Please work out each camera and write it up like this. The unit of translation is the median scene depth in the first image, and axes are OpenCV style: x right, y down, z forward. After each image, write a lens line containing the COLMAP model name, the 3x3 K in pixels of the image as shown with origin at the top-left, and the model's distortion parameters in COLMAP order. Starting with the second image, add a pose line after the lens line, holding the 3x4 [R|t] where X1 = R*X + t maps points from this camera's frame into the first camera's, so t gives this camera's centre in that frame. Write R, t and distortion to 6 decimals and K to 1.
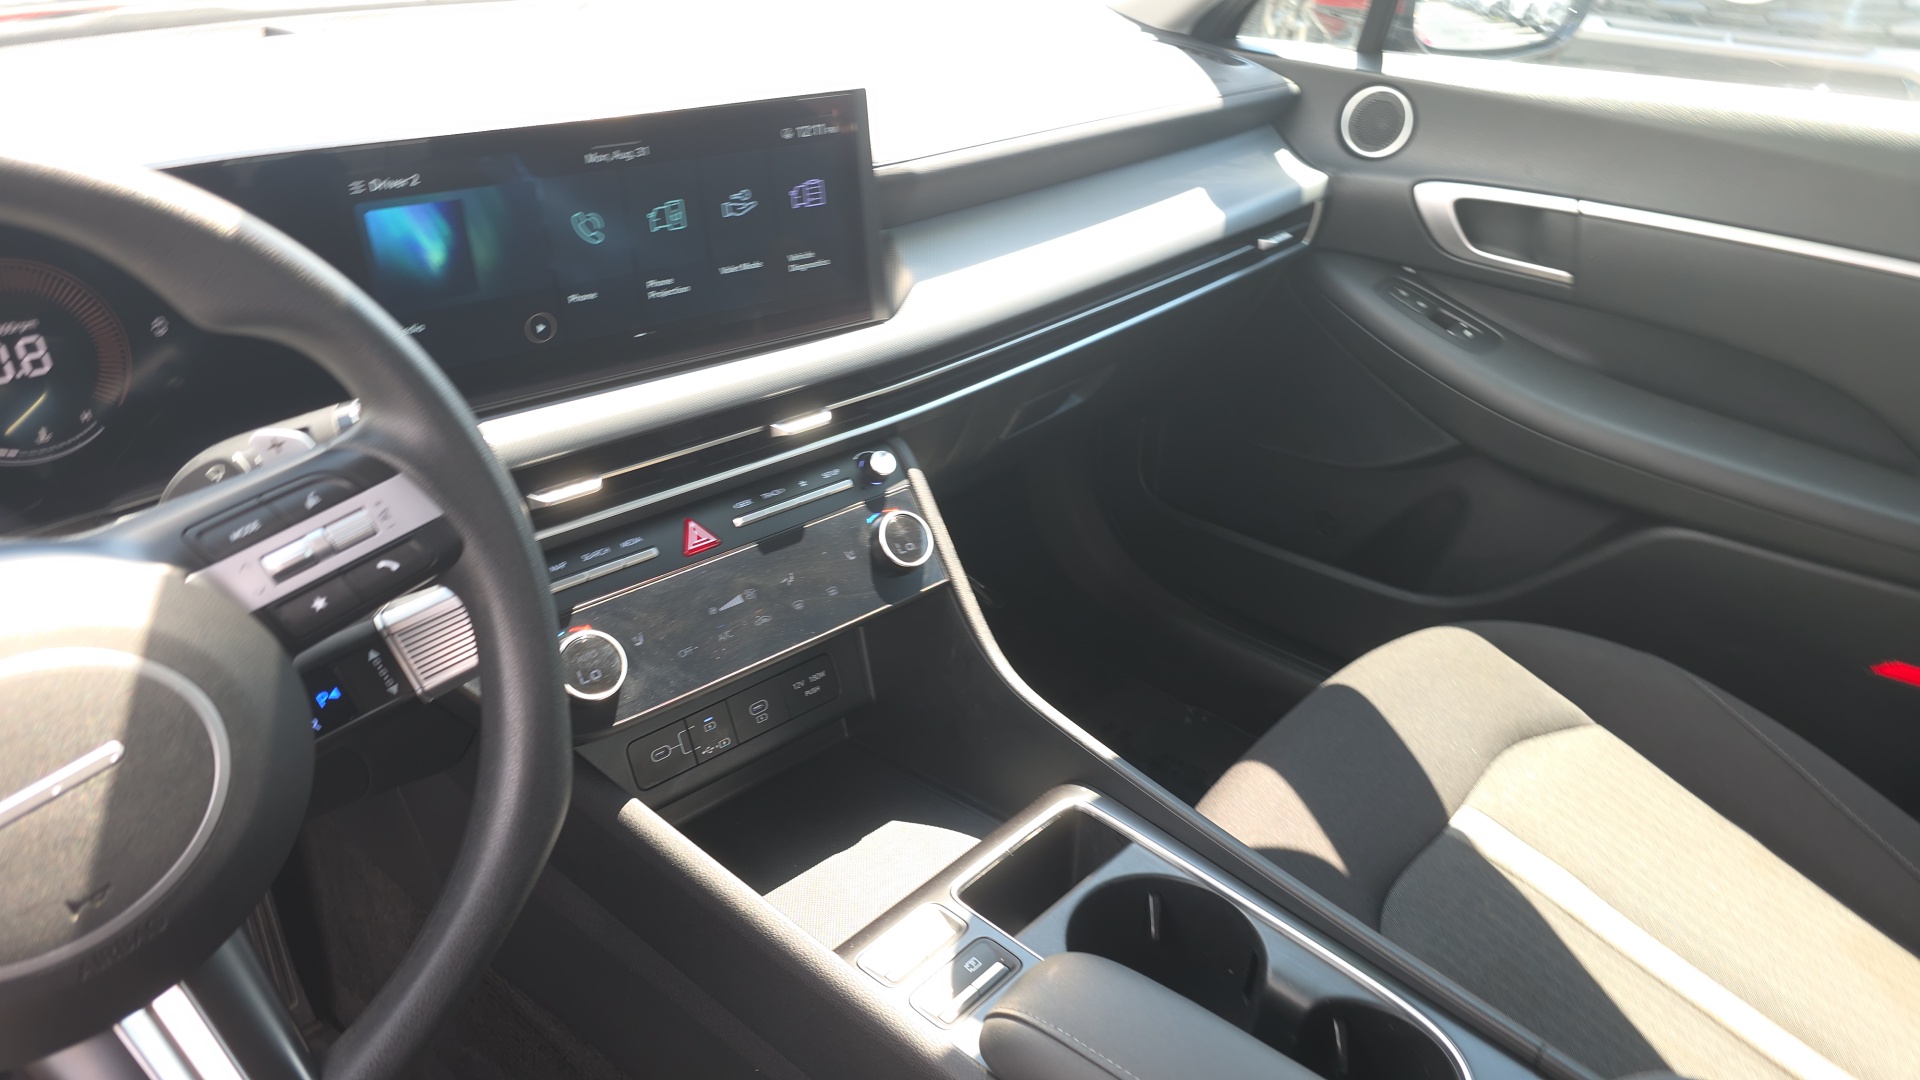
lens RADIAL K [[1320.6, 0, 960.0], [0, 1320.6, 522.7], [0, 0, 1]] dist [0.054120, -0.059175]
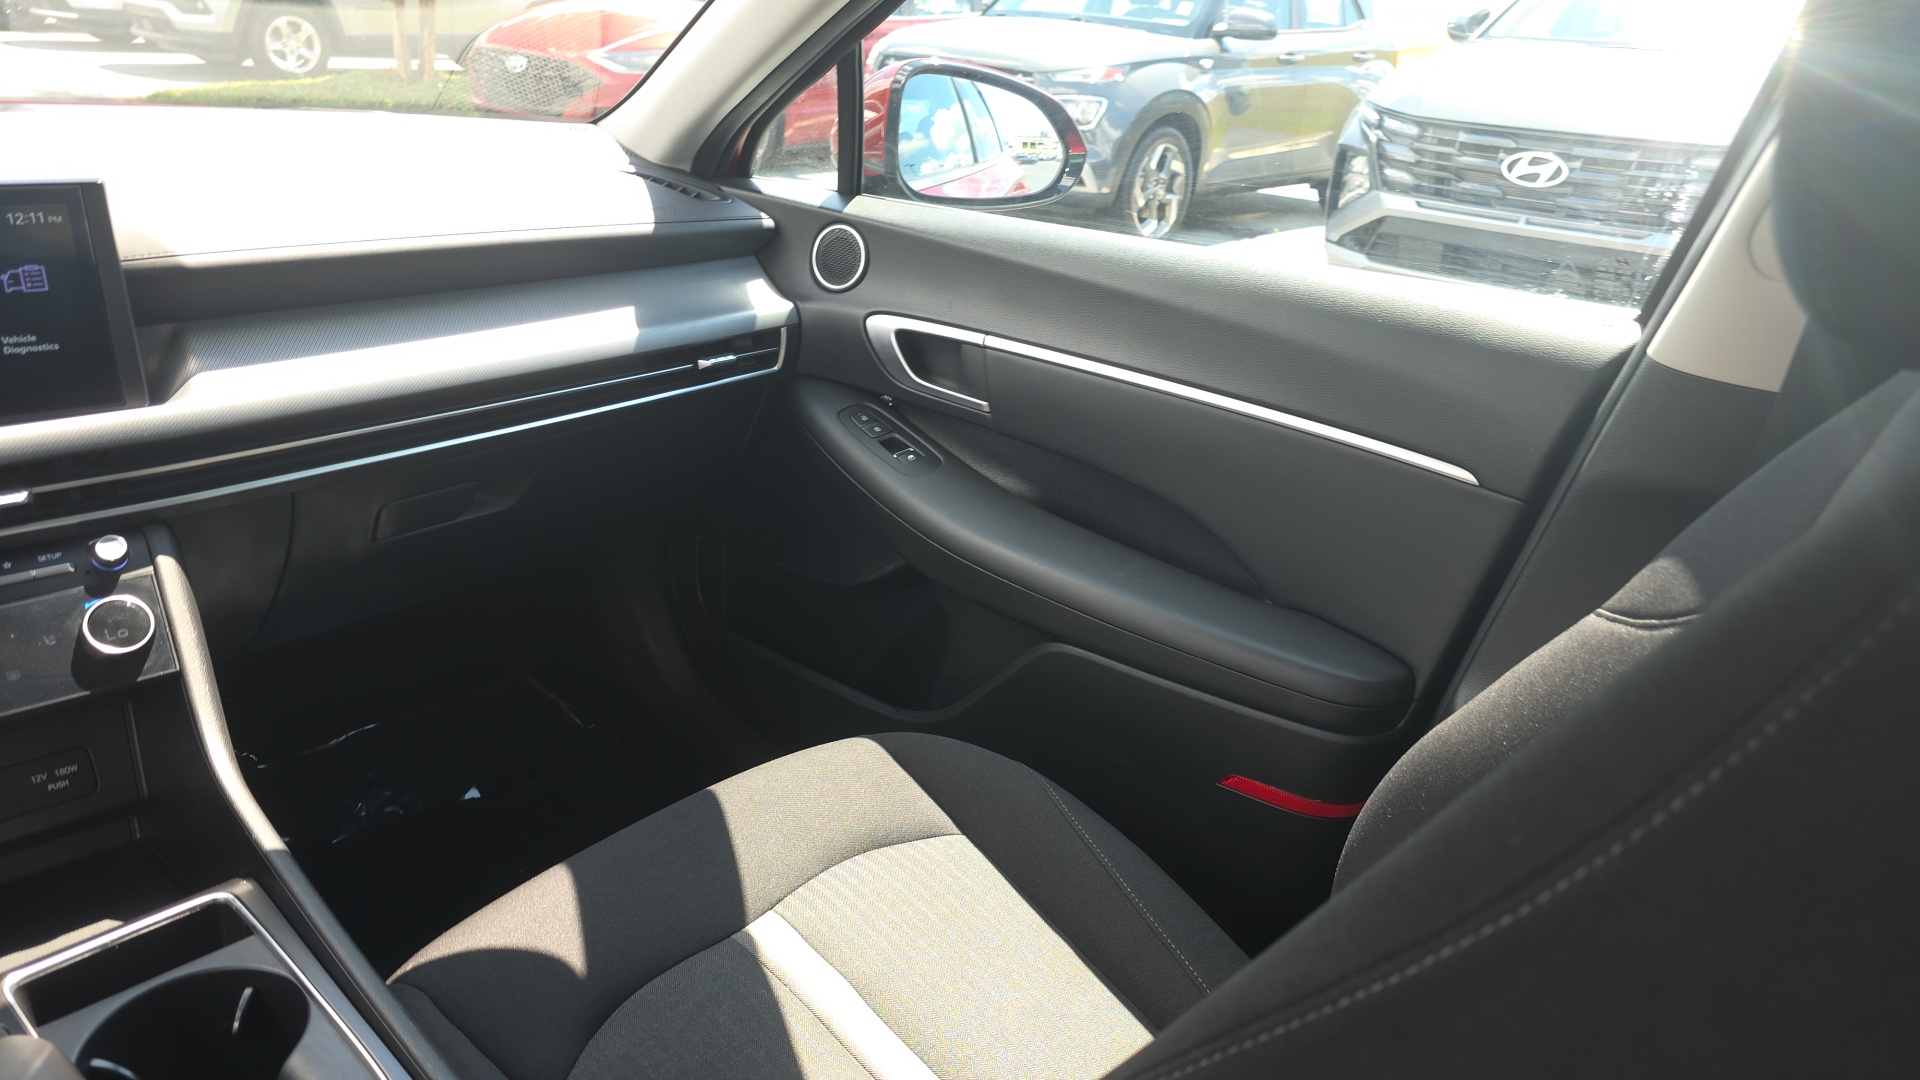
lens RADIAL K [[1308.2, 0, 980.9], [0, 1308.2, 540.6], [0, 0, 1]] dist [0.089255, -0.085210]
pose [[0.998859, 0.026742, 0.039565, 0.564908], [-0.022624, 0.994621, -0.101085, 0.036061], [-0.042055, 0.100074, 0.994091, -0.024497]]
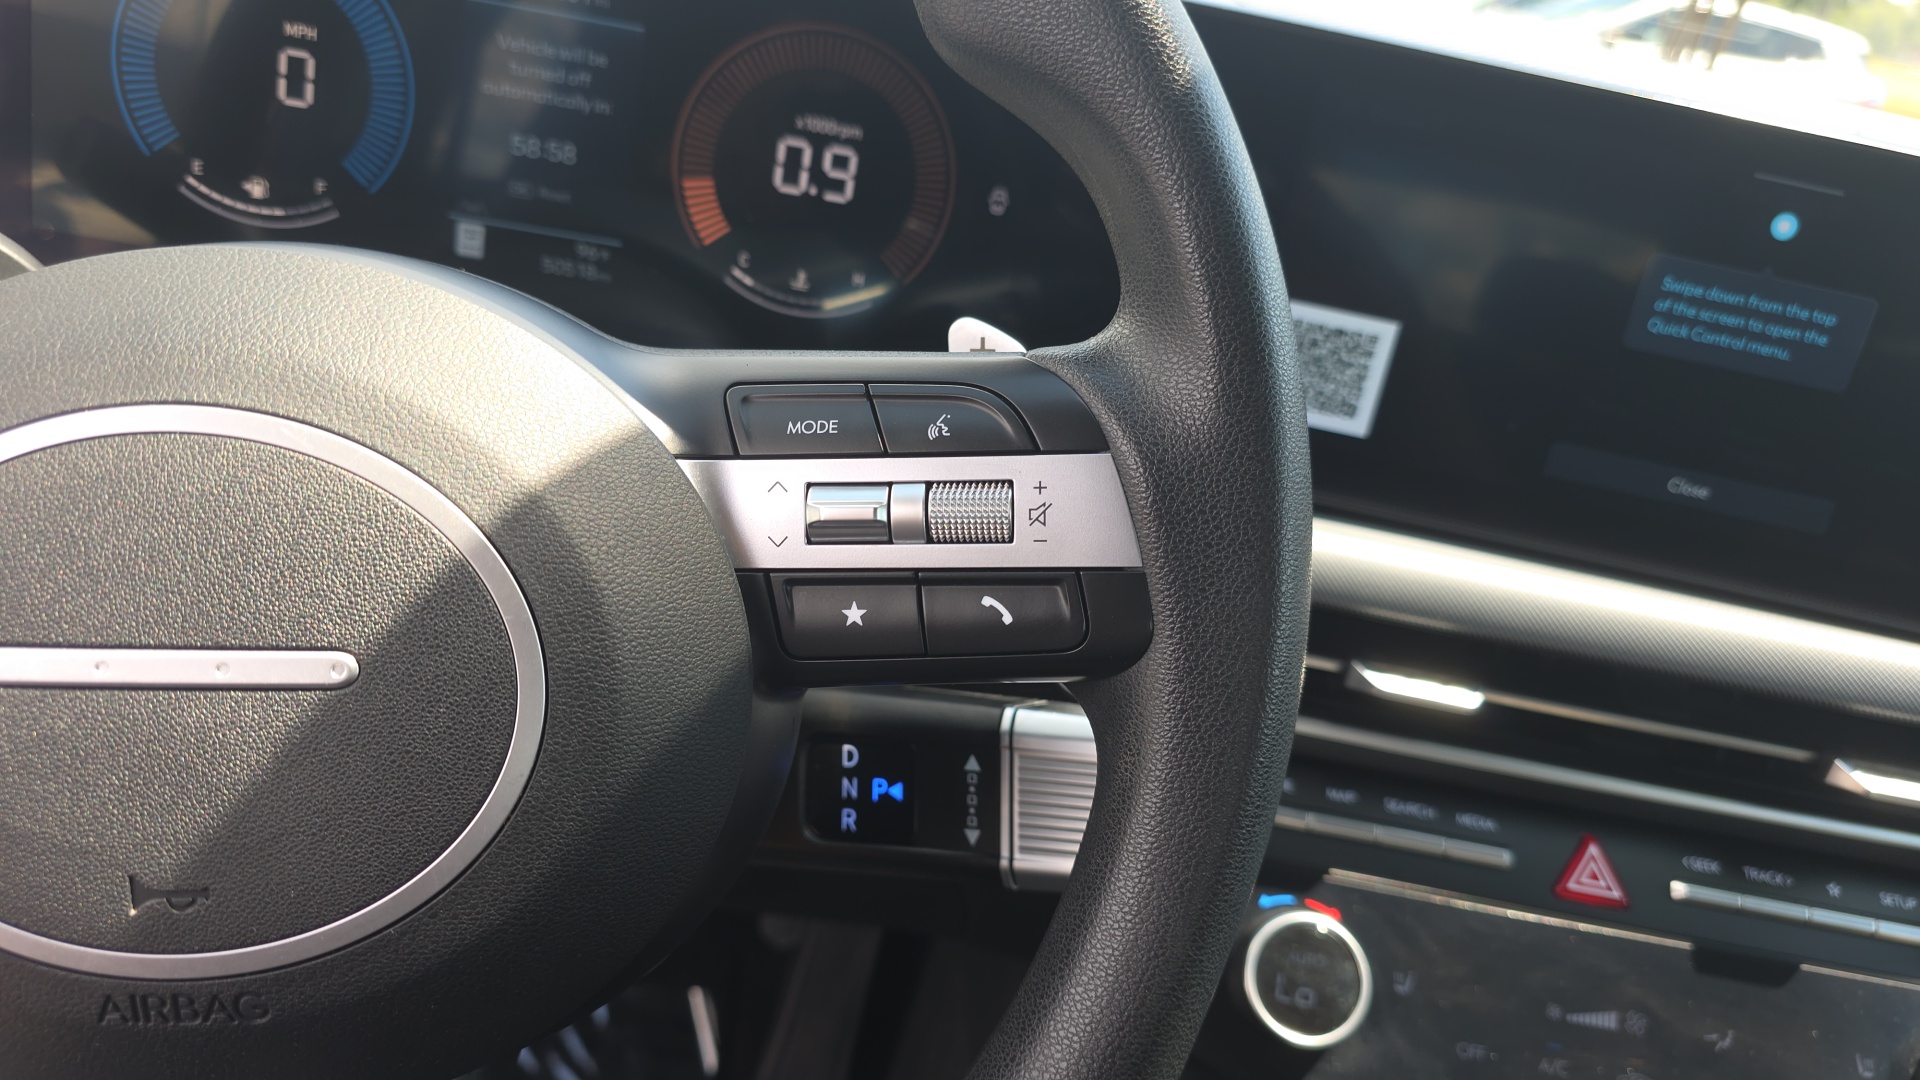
lens RADIAL K [[1361.2, 0, 936.3], [0, 1361.2, 532.4], [0, 0, 1]] dist [0.025095, -0.043182]
pose [[0.691259, 0.386539, -0.610531, -0.089941], [-0.476428, 0.879047, 0.017117, 0.005431], [0.543302, 0.279042, 0.791807, 0.343475]]
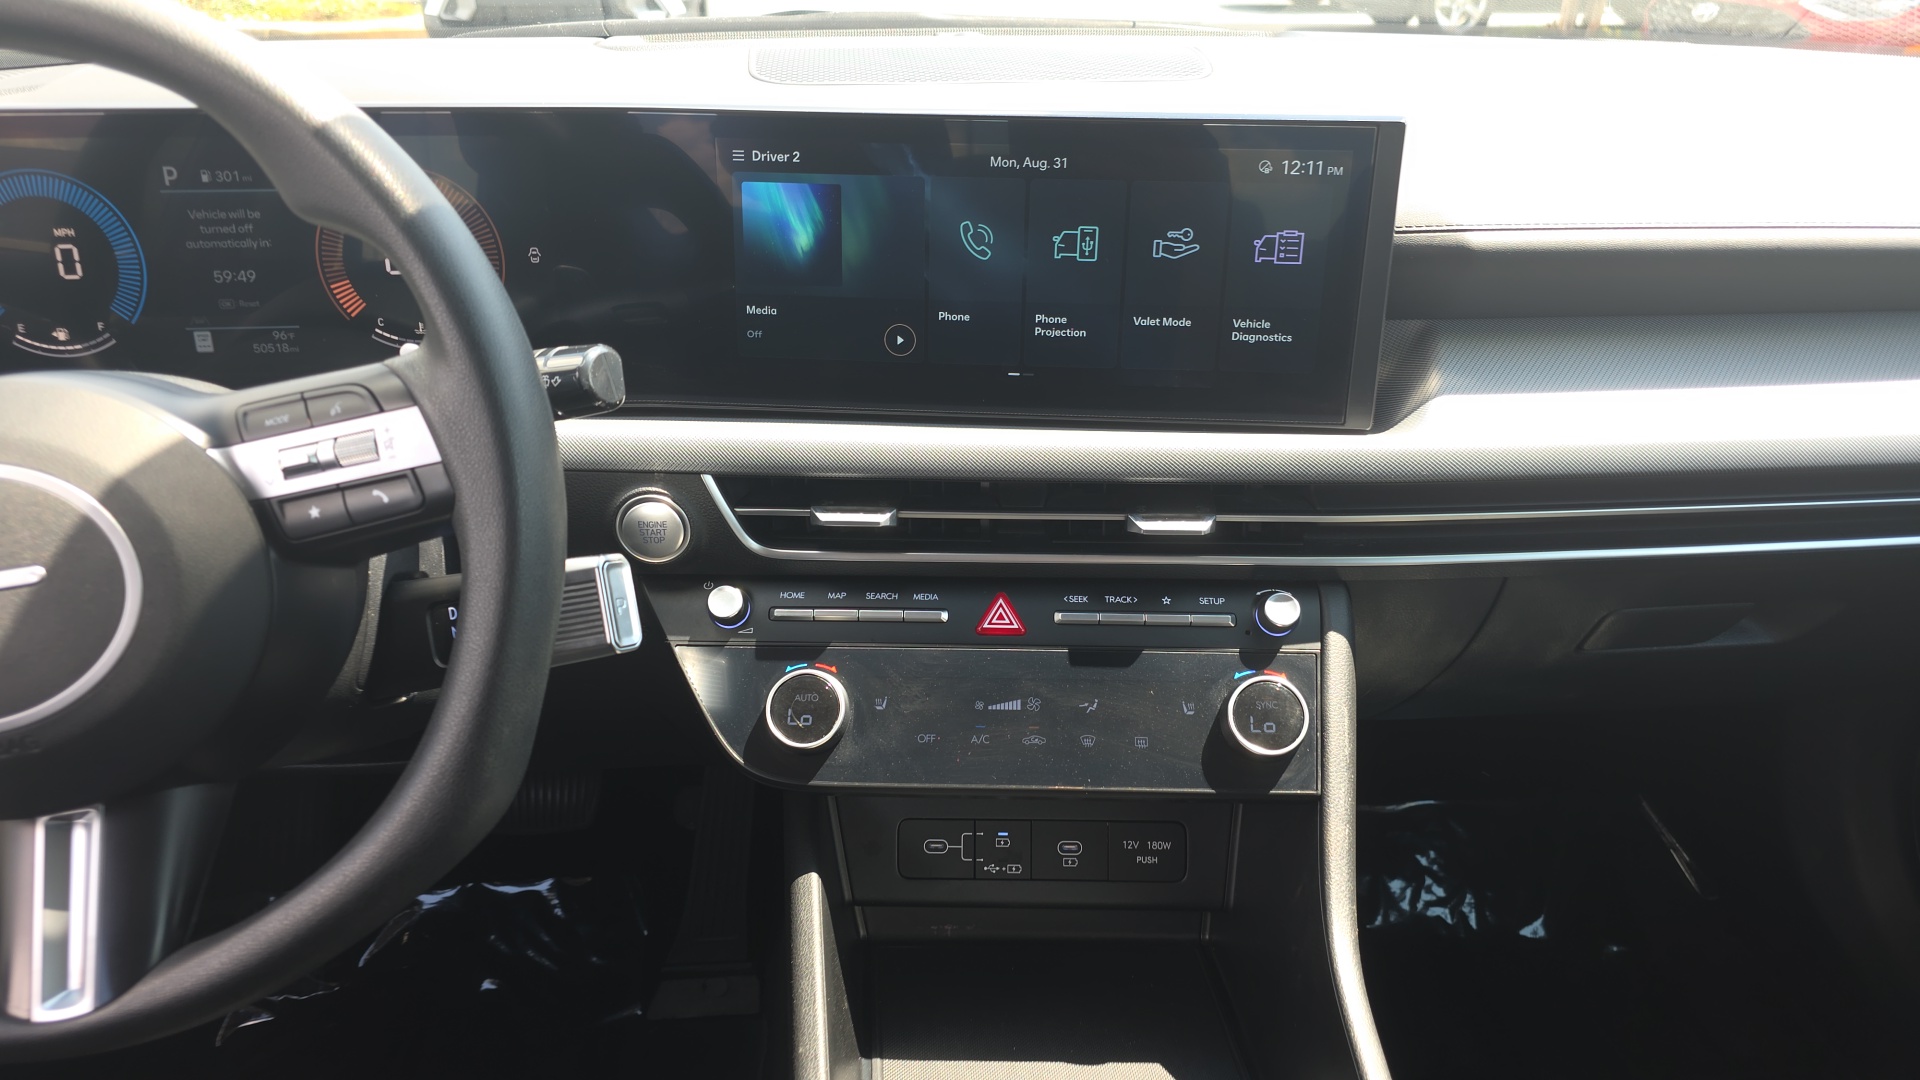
lens RADIAL K [[1319.1, 0, 953.2], [0, 1319.1, 535.5], [0, 0, 1]] dist [0.074668, -0.074147]
pose [[0.727044, 0.272864, -0.630041, 0.274676], [-0.310852, 0.949018, 0.052298, -0.068441], [0.612191, 0.157826, 0.774799, 0.302996]]
